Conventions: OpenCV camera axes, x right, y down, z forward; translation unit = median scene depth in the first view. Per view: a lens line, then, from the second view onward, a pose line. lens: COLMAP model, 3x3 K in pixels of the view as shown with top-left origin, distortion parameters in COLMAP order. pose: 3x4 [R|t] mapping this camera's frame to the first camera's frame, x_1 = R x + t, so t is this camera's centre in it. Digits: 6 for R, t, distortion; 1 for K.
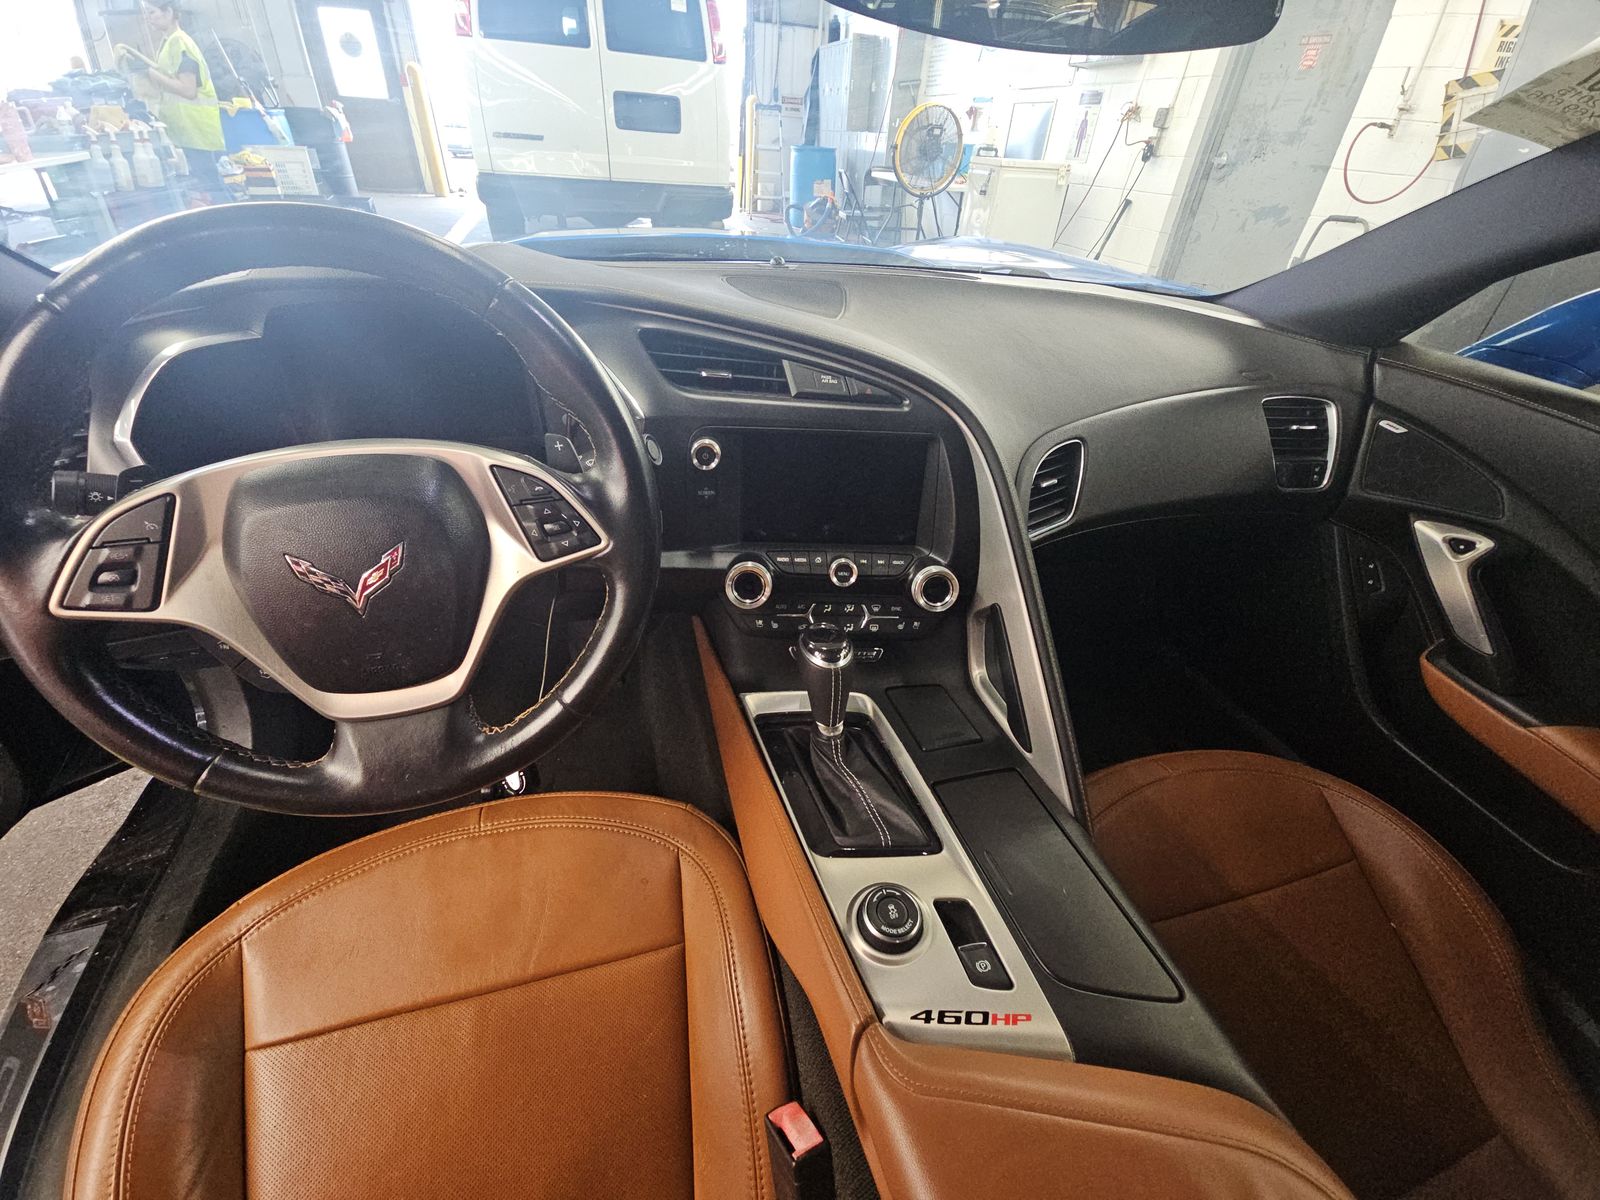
lens RADIAL K [[657.5, 0, 799.1], [0, 657.5, 595.0], [0, 0, 1]] dist [-0.003375, -0.001339]
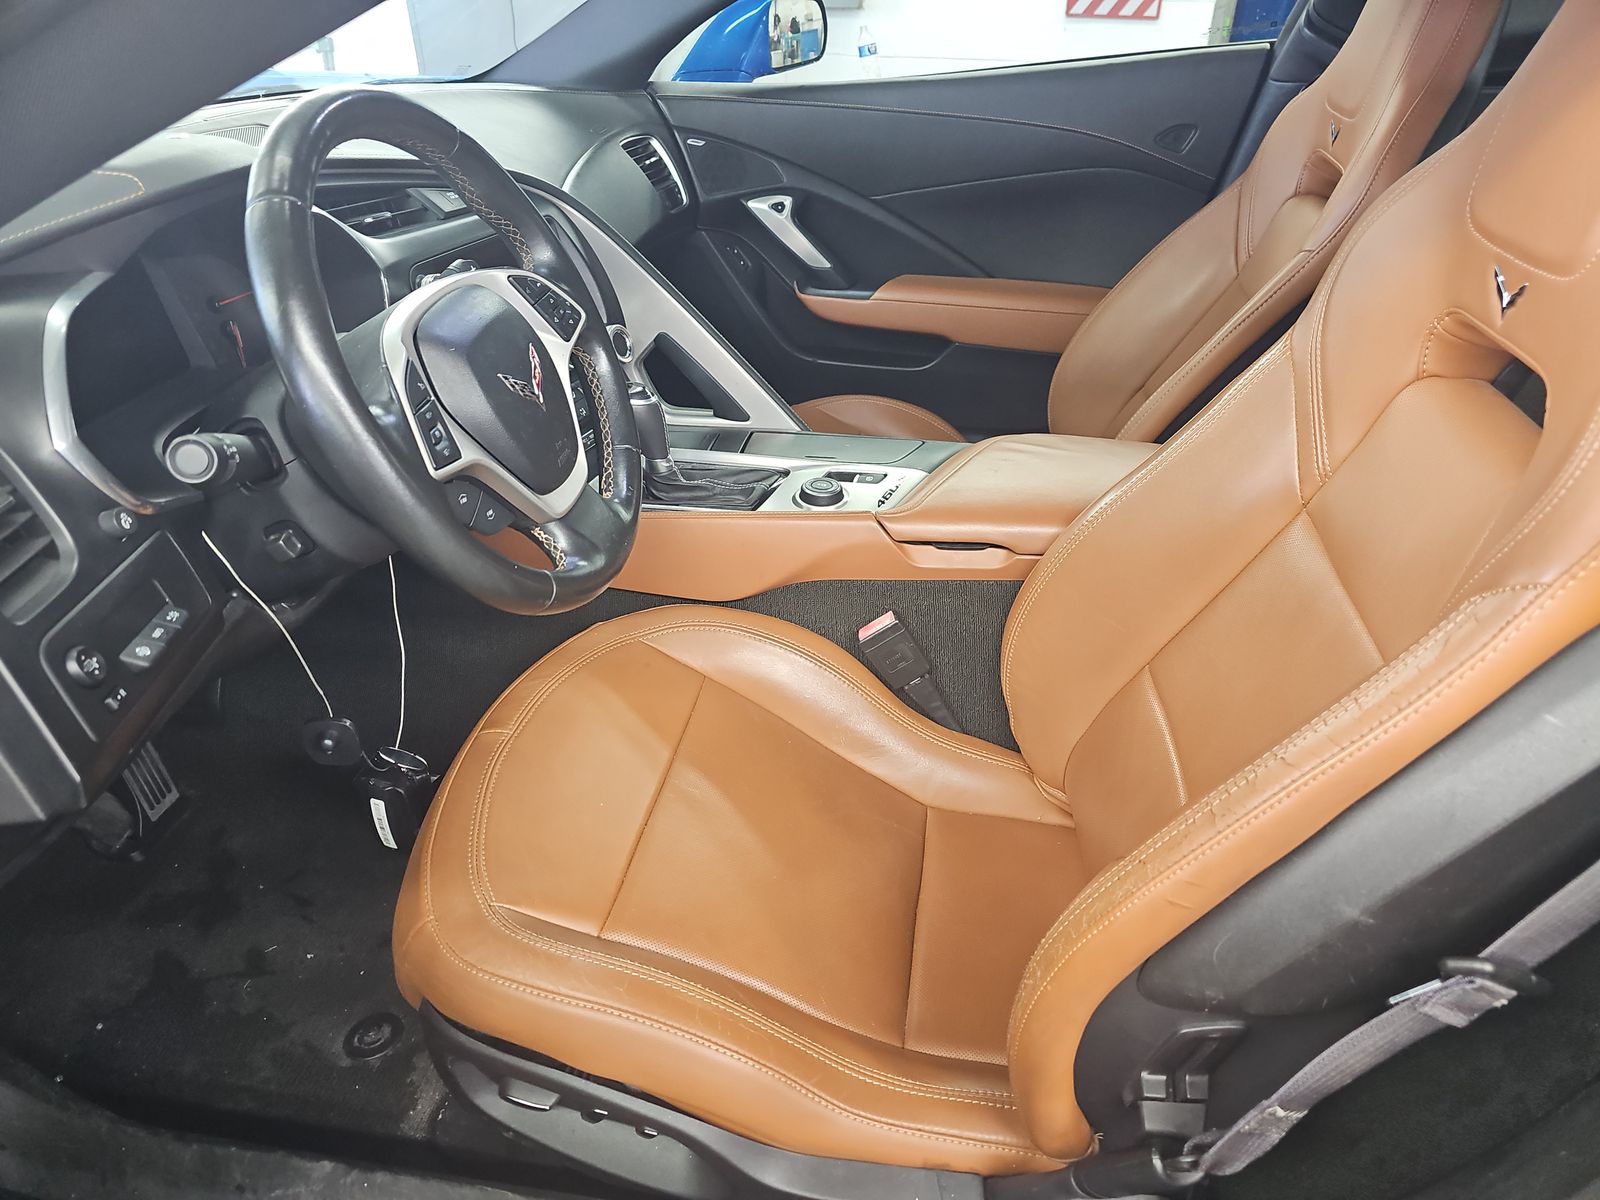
lens RADIAL K [[1069.2, 0, 797.9], [0, 1069.2, 599.7], [0, 0, 1]] dist [0.006248, 0.000999]
pose [[0.429908, -0.521692, 0.736896, -1.112570], [0.518860, 0.810690, 0.271231, 0.006852], [-0.738894, 0.265741, 0.619207, -0.233610]]
